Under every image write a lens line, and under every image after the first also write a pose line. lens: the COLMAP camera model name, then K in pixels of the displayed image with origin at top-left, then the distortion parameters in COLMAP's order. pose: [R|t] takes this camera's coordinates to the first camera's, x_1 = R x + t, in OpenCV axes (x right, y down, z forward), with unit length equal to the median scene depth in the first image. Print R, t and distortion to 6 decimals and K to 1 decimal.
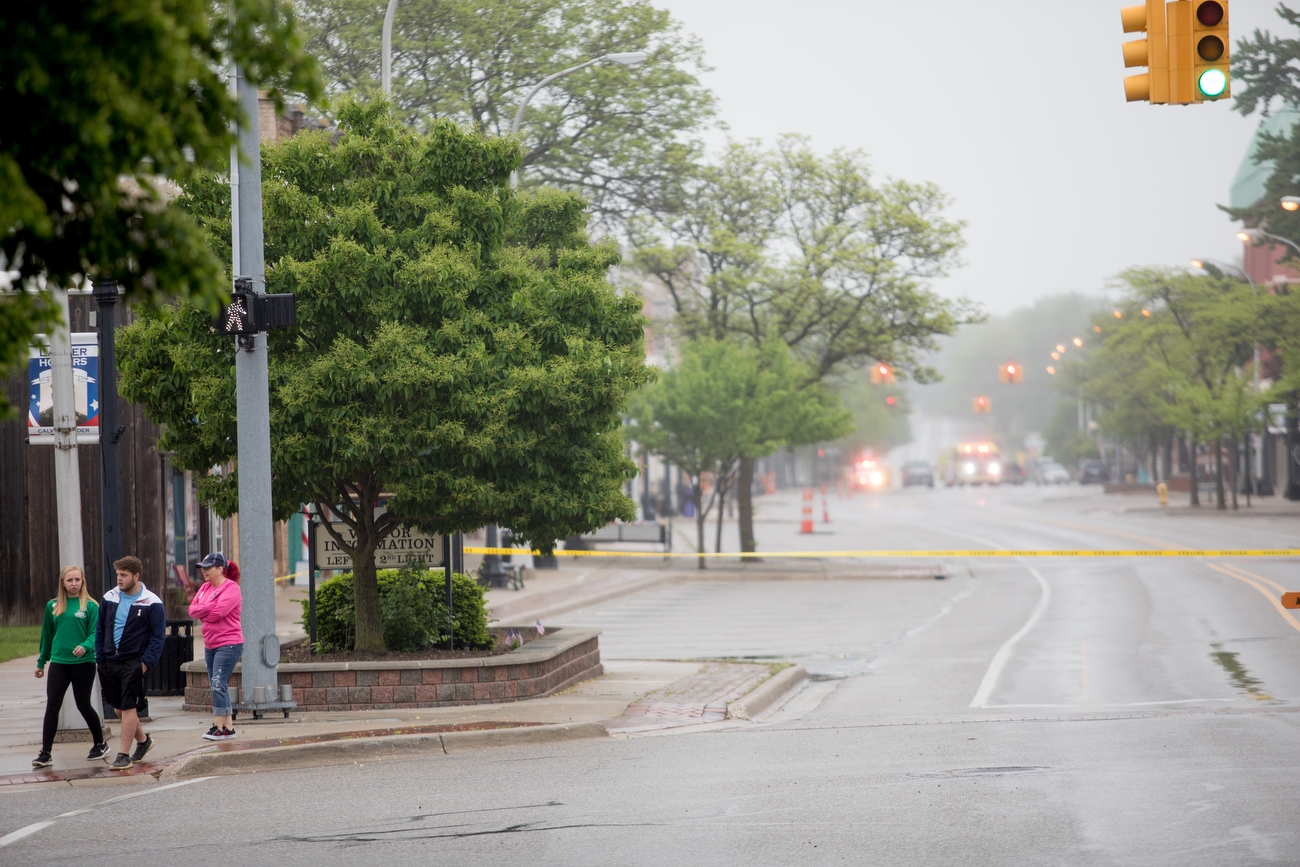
lens RADIAL K [[7116.6, 0, 648.2], [0, 7116.6, 486.3], [0, 0, 1]] dist [1.126443, 14.824596]
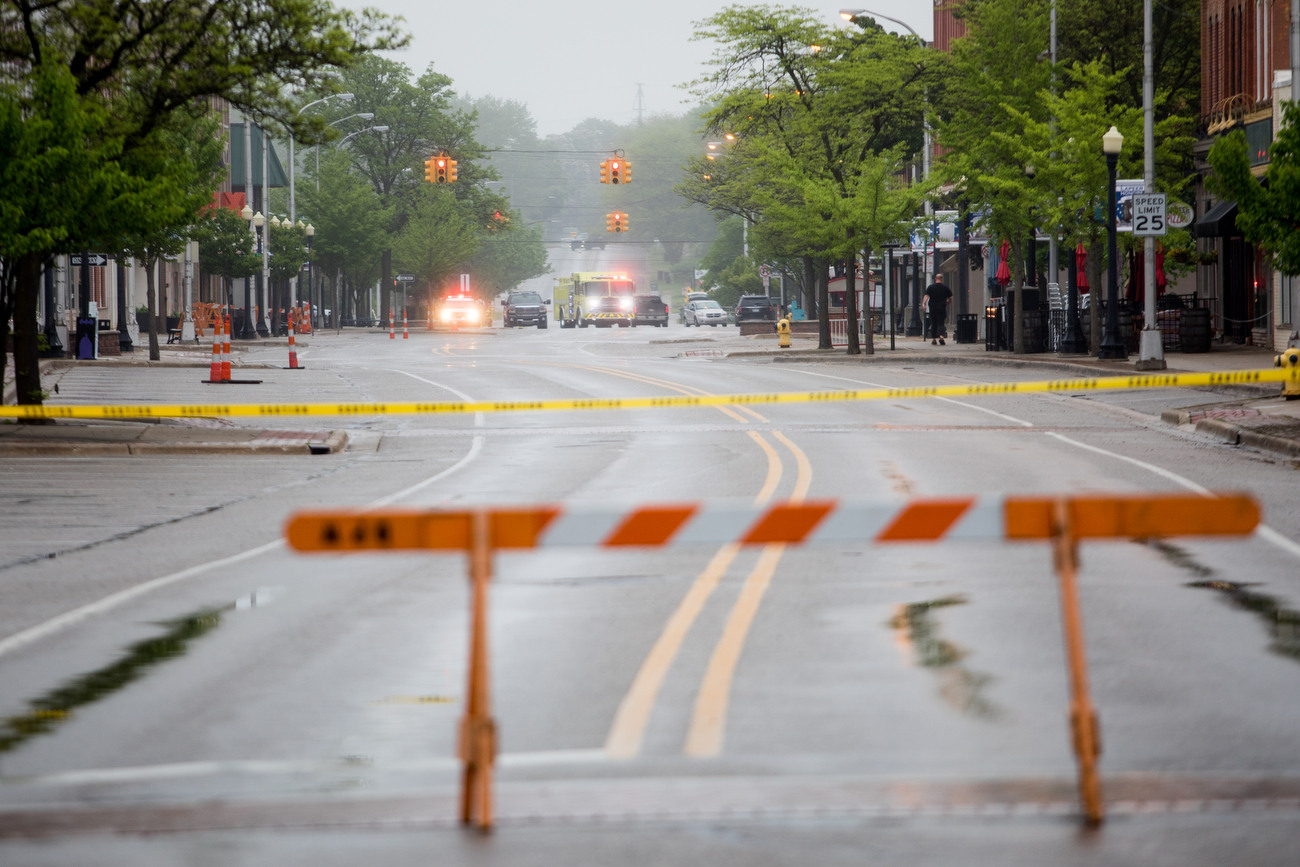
lens RADIAL K [[7116.6, 0, 648.2], [0, 7116.6, 486.3], [0, 0, 1]] dist [1.126443, 14.824596]
pose [[0.999814, 0.008068, 0.017505, 0.057869], [-0.008408, 0.999775, 0.019455, 0.003362], [-0.017344, -0.019599, 0.999657, 0.363005]]
